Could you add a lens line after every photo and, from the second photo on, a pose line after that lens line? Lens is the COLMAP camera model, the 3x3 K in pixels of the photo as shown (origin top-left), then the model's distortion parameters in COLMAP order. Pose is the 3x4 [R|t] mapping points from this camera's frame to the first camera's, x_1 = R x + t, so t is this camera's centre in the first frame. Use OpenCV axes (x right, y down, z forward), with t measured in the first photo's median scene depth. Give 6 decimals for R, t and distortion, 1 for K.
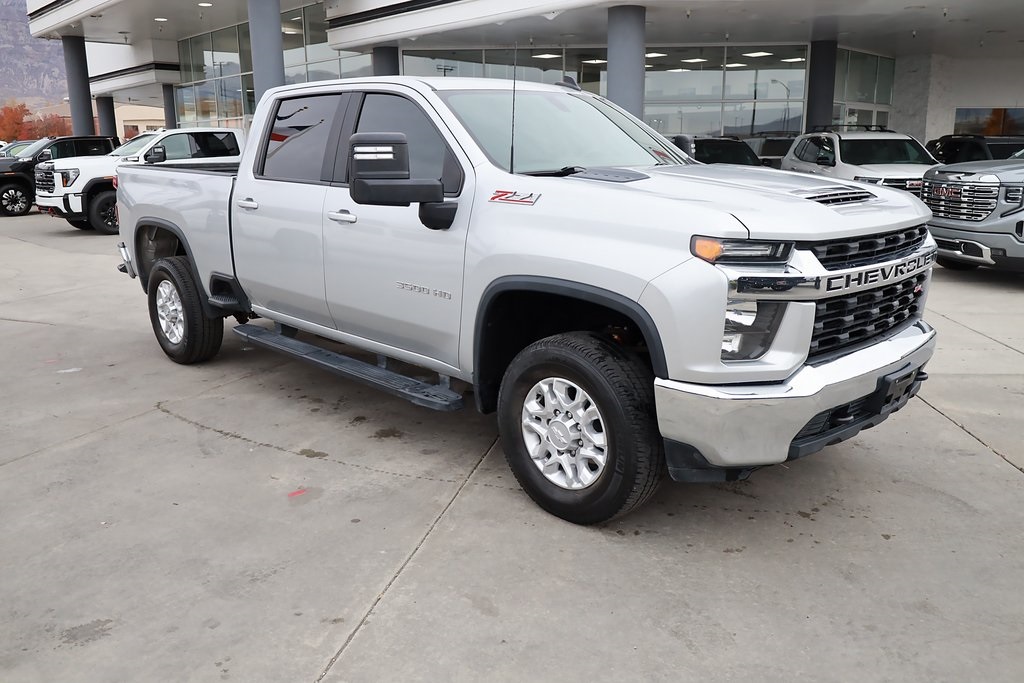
lens RADIAL K [[848.7, 0, 512.0], [0, 848.7, 341.5], [0, 0, 1]] dist [-0.009522, -0.007820]
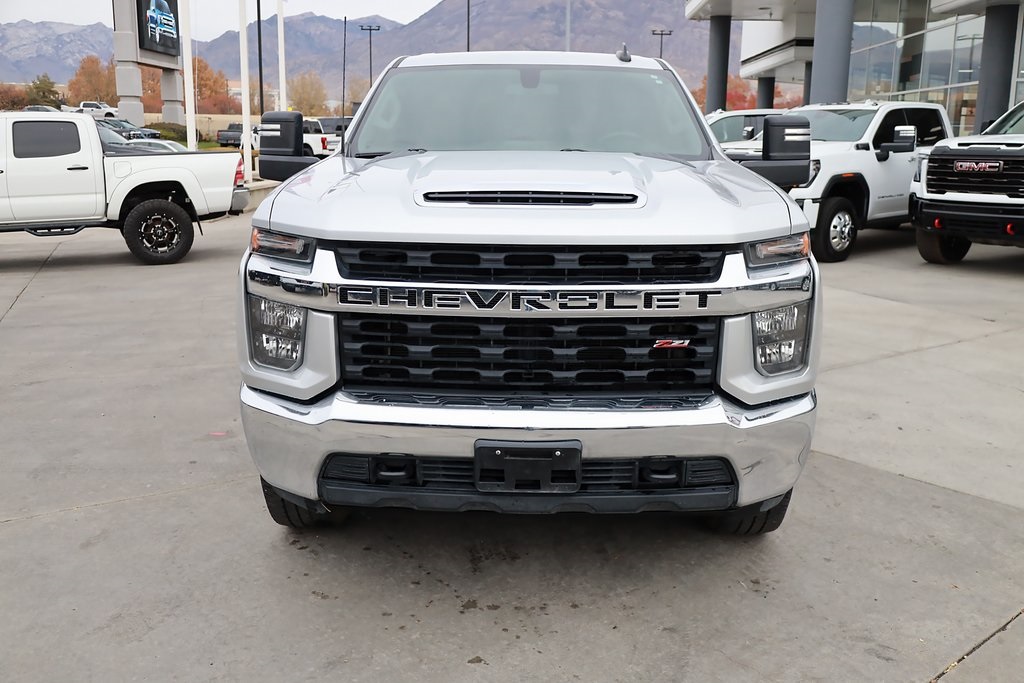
lens RADIAL K [[977.0, 0, 512.0], [0, 977.0, 341.5], [0, 0, 1]] dist [-0.006578, -0.005600]
pose [[0.683344, 0.166077, -0.710957, 1.064530], [-0.176770, 0.982447, 0.059591, -0.099729], [0.708374, 0.084955, 0.700706, 0.427295]]
